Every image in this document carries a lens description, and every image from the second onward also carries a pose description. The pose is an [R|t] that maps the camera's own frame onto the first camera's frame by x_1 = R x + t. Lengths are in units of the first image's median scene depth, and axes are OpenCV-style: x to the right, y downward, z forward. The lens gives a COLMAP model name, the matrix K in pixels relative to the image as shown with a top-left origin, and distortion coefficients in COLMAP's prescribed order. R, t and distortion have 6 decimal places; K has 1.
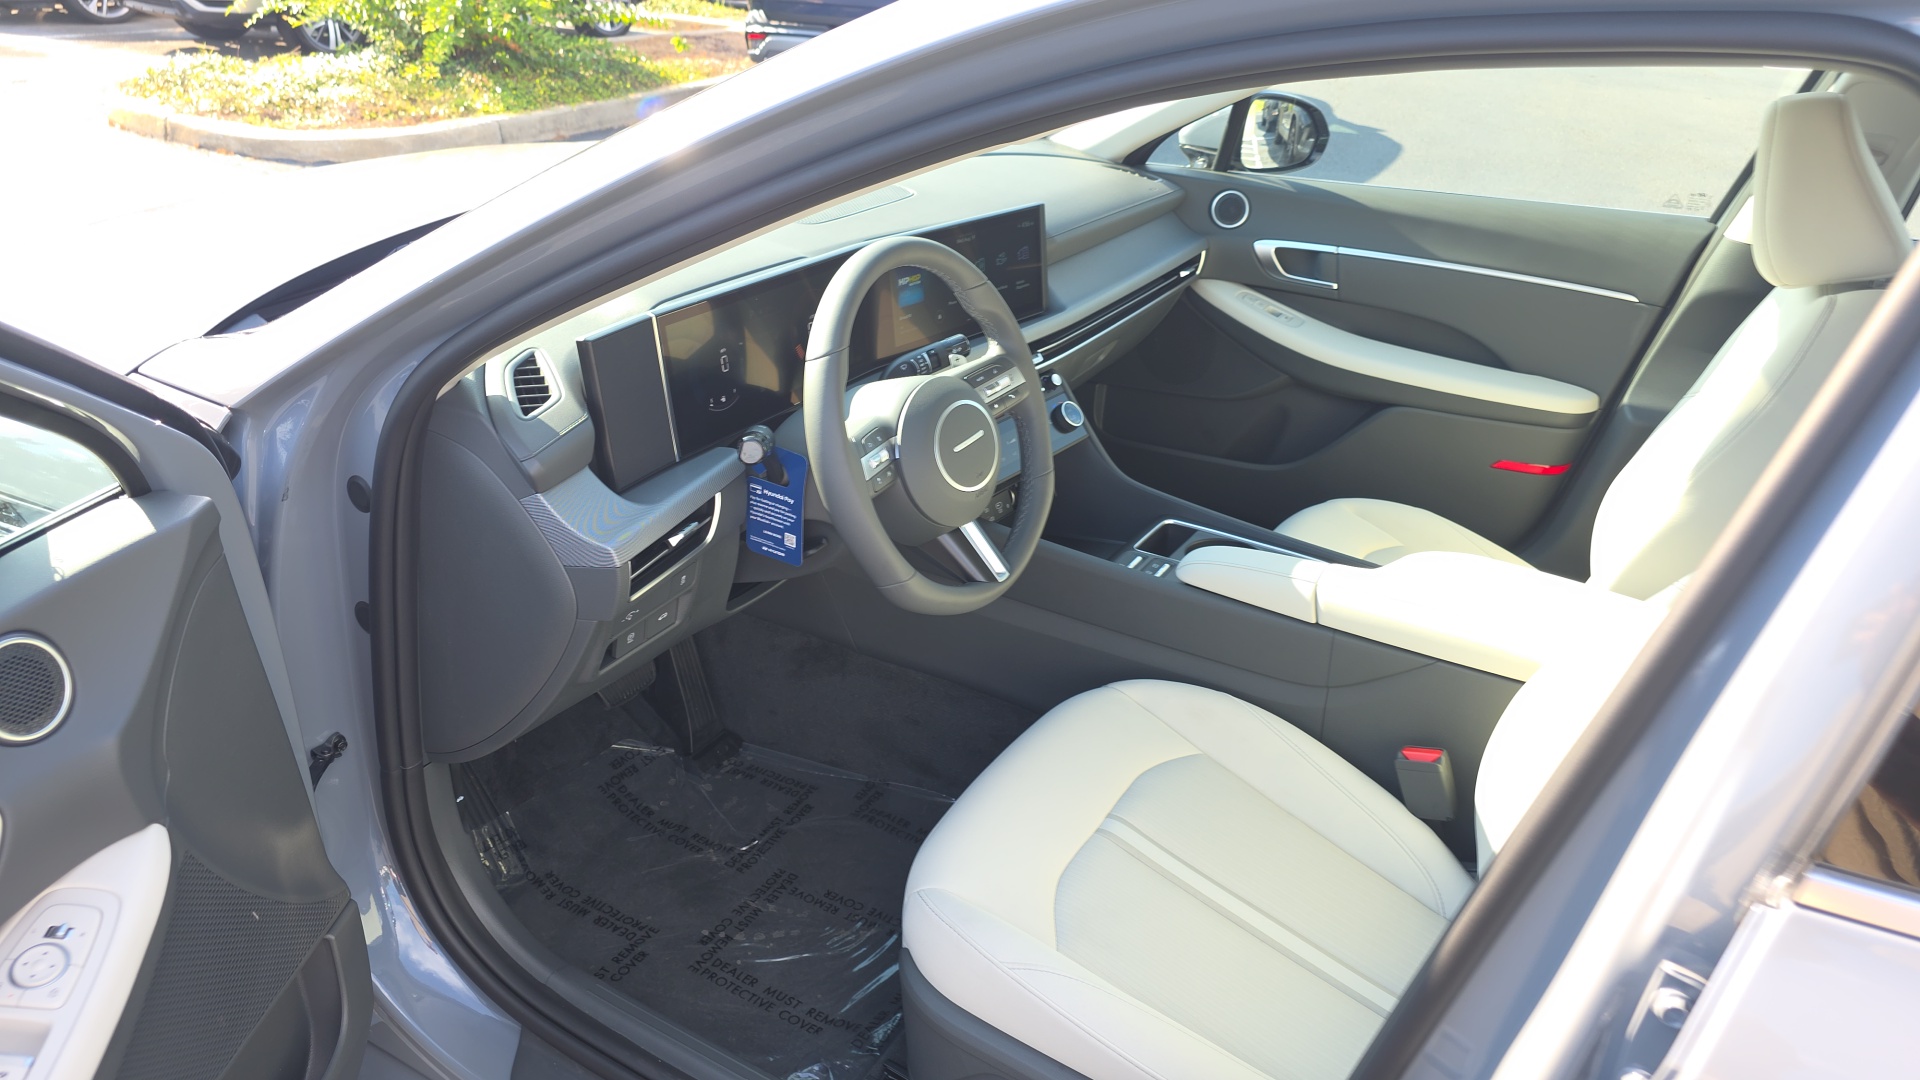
lens RADIAL K [[1290.0, 0, 956.0], [0, 1290.0, 538.3], [0, 0, 1]] dist [0.058724, -0.000082]
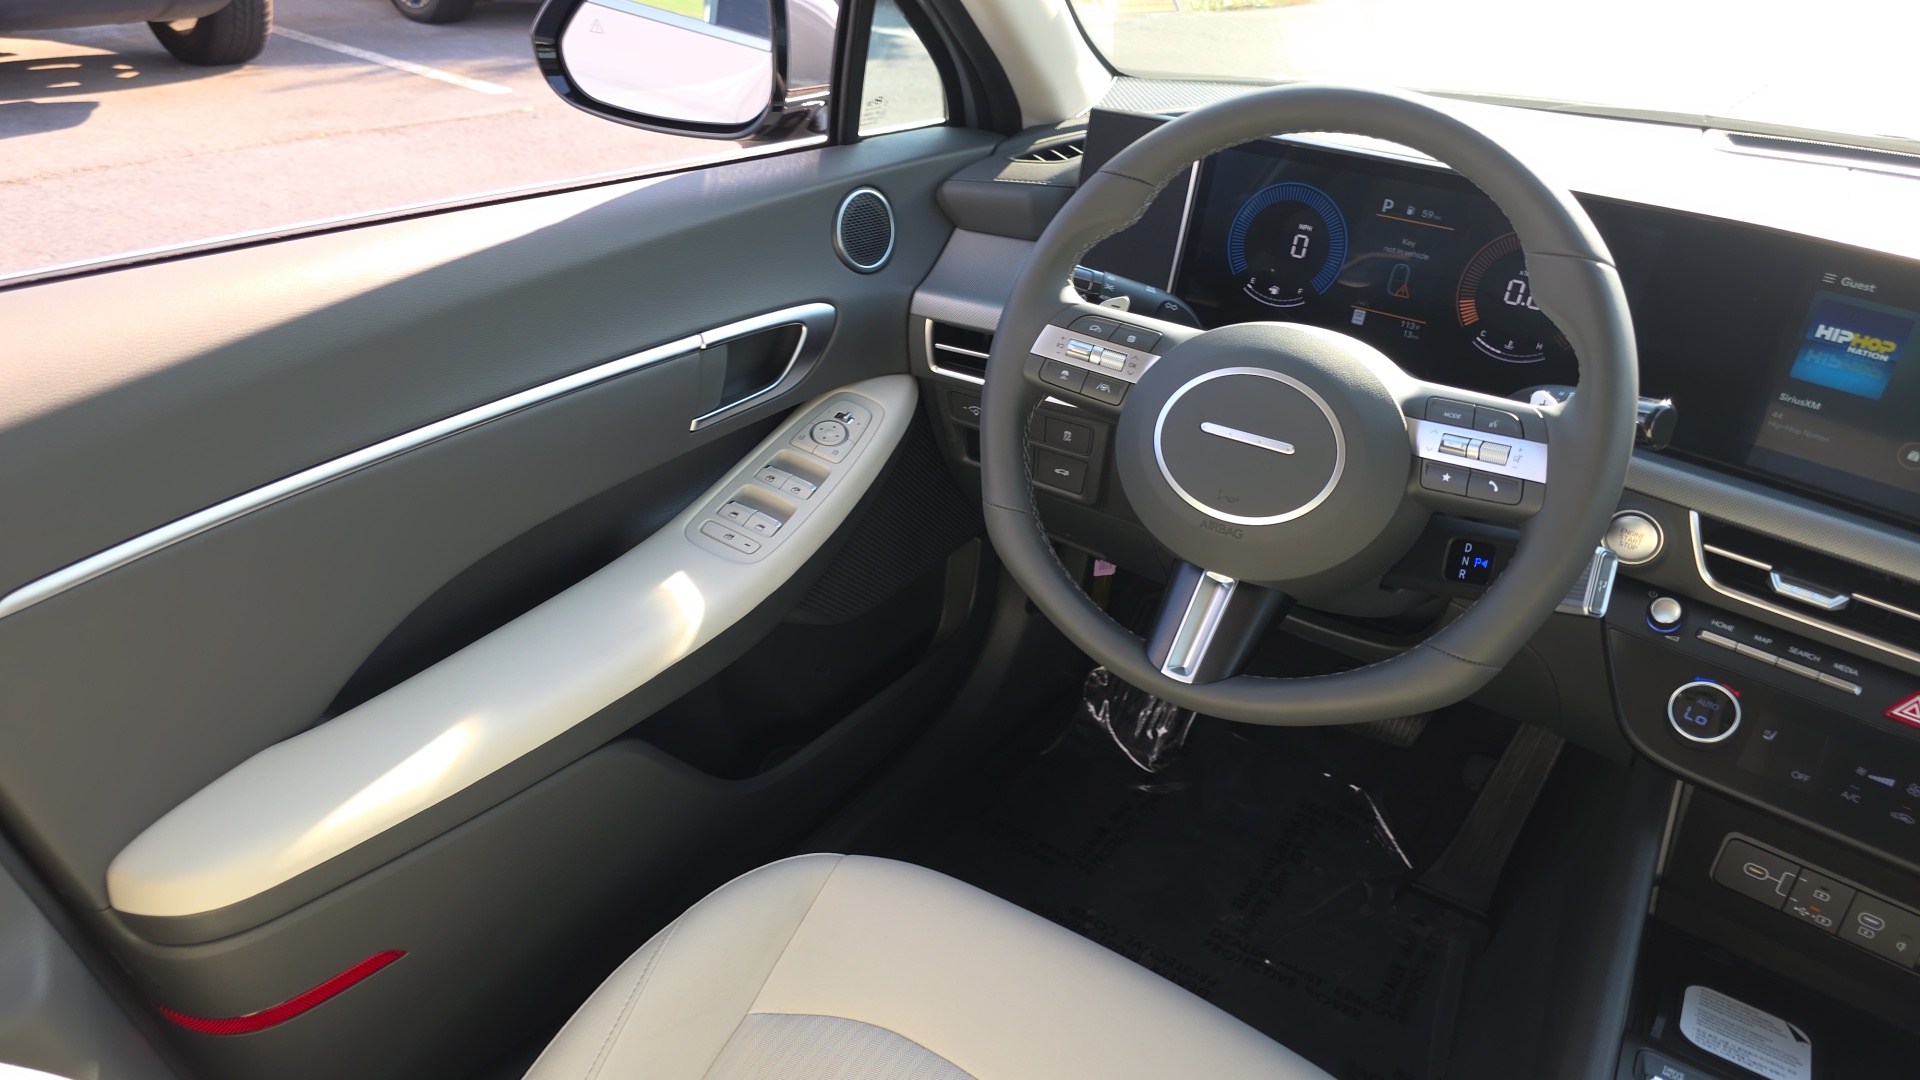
lens RADIAL K [[1326.8, 0, 920.7], [0, 1326.8, 575.2], [0, 0, 1]] dist [0.032673, -0.033713]
pose [[-0.051925, 0.457276, -0.887807, 0.338470], [-0.500780, 0.757231, 0.419310, -0.121233], [0.864016, 0.466369, 0.189675, 0.464501]]
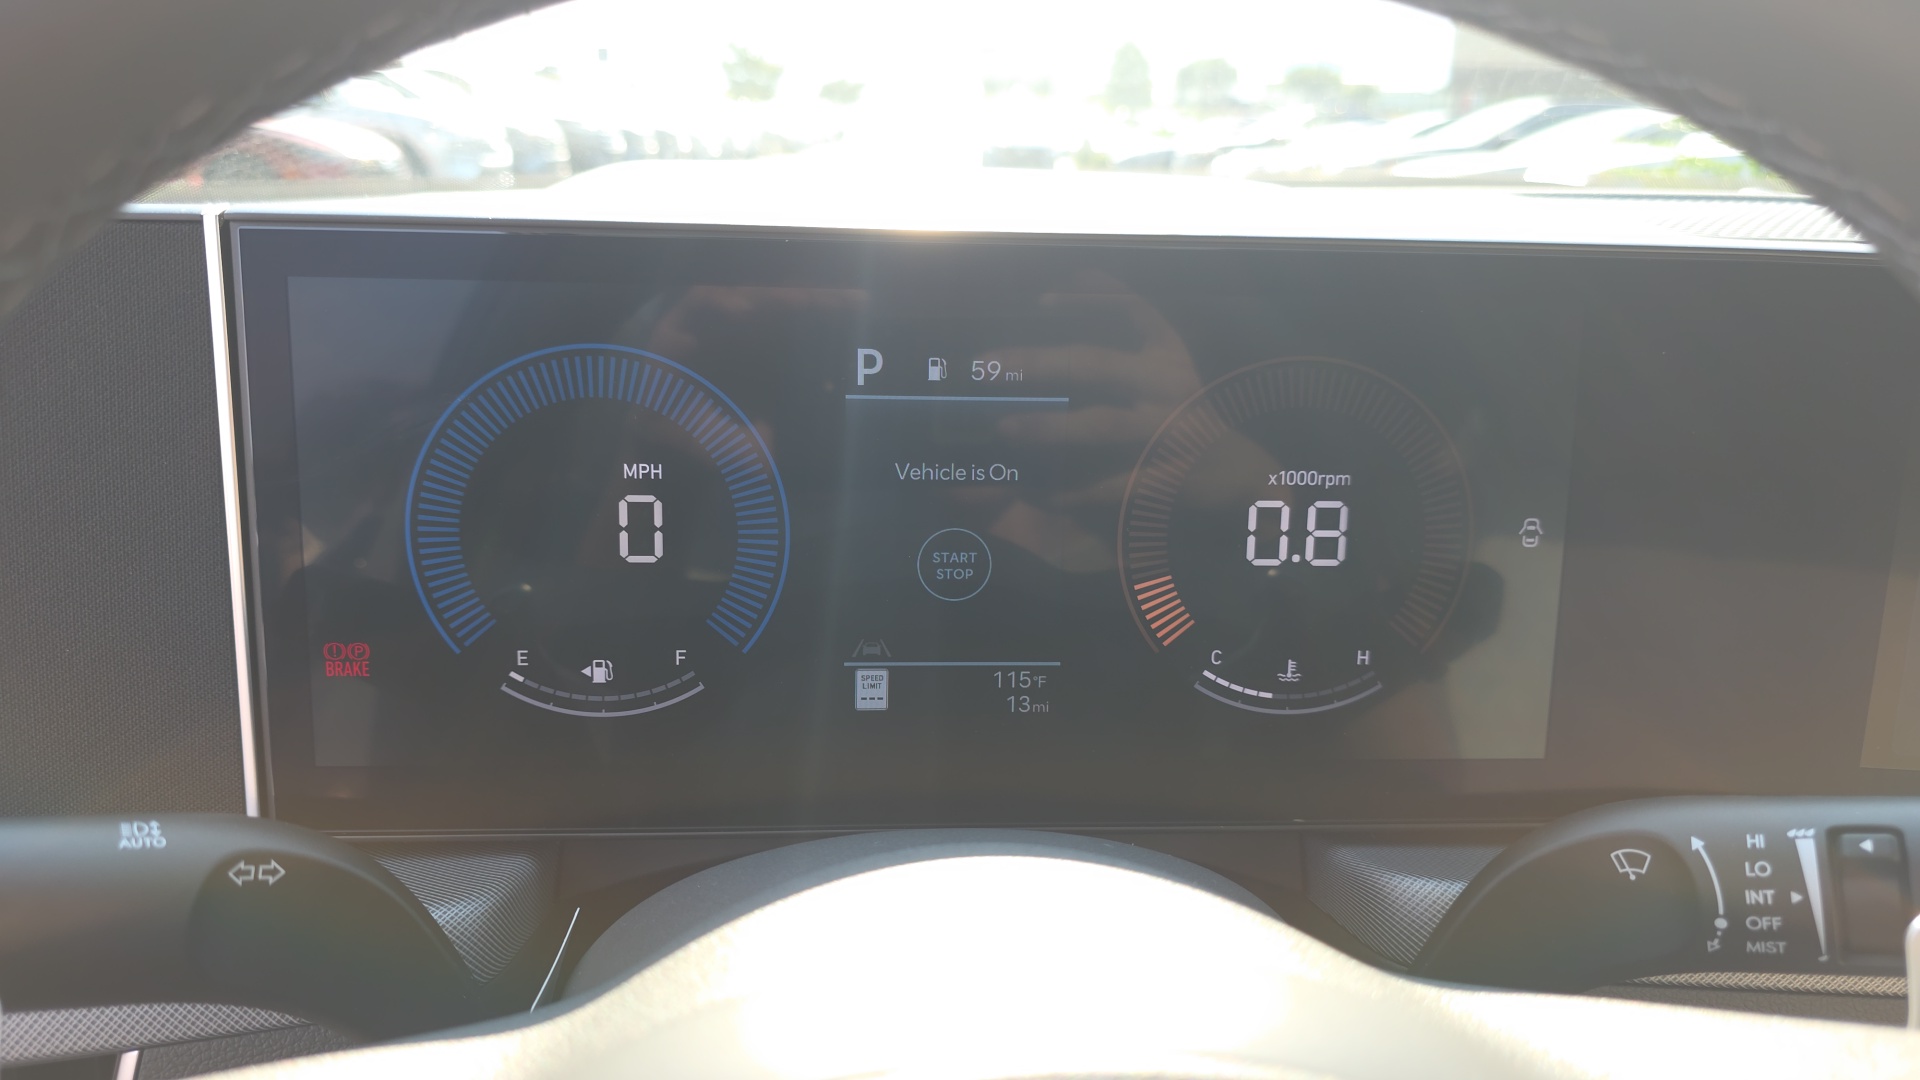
lens RADIAL K [[1379.7, 0, 962.5], [0, 1379.7, 570.2], [0, 0, 1]] dist [0.075063, -0.069829]
pose [[0.572999, 0.224101, -0.788321, 0.028291], [-0.367931, 0.929848, -0.003101, -0.089714], [0.732324, 0.291825, 0.615256, 0.540923]]
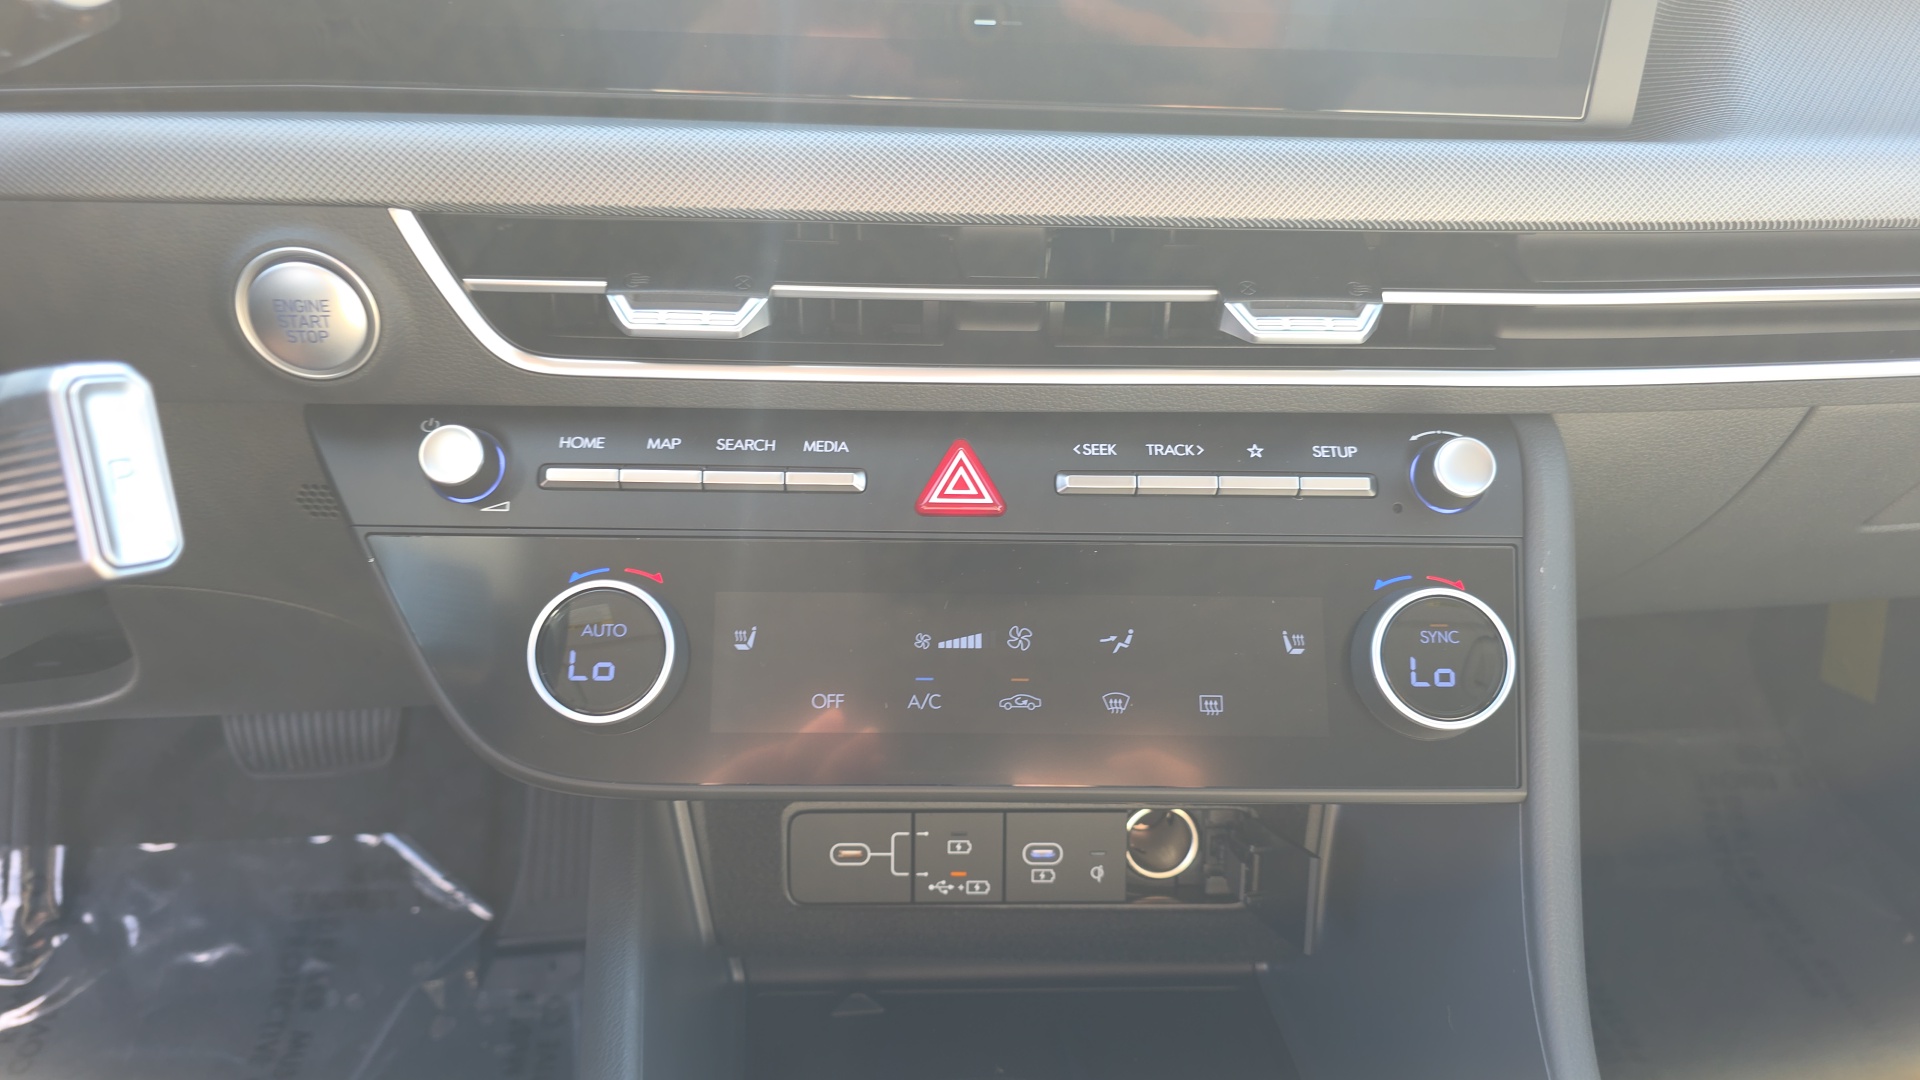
lens RADIAL K [[1326.3, 0, 937.9], [0, 1326.3, 550.6], [0, 0, 1]] dist [0.064900, -0.073722]
pose [[0.606622, 0.397392, -0.688542, 0.143222], [-0.345924, 0.911754, 0.221452, -0.105577], [0.715784, 0.103846, 0.690557, 0.659201]]
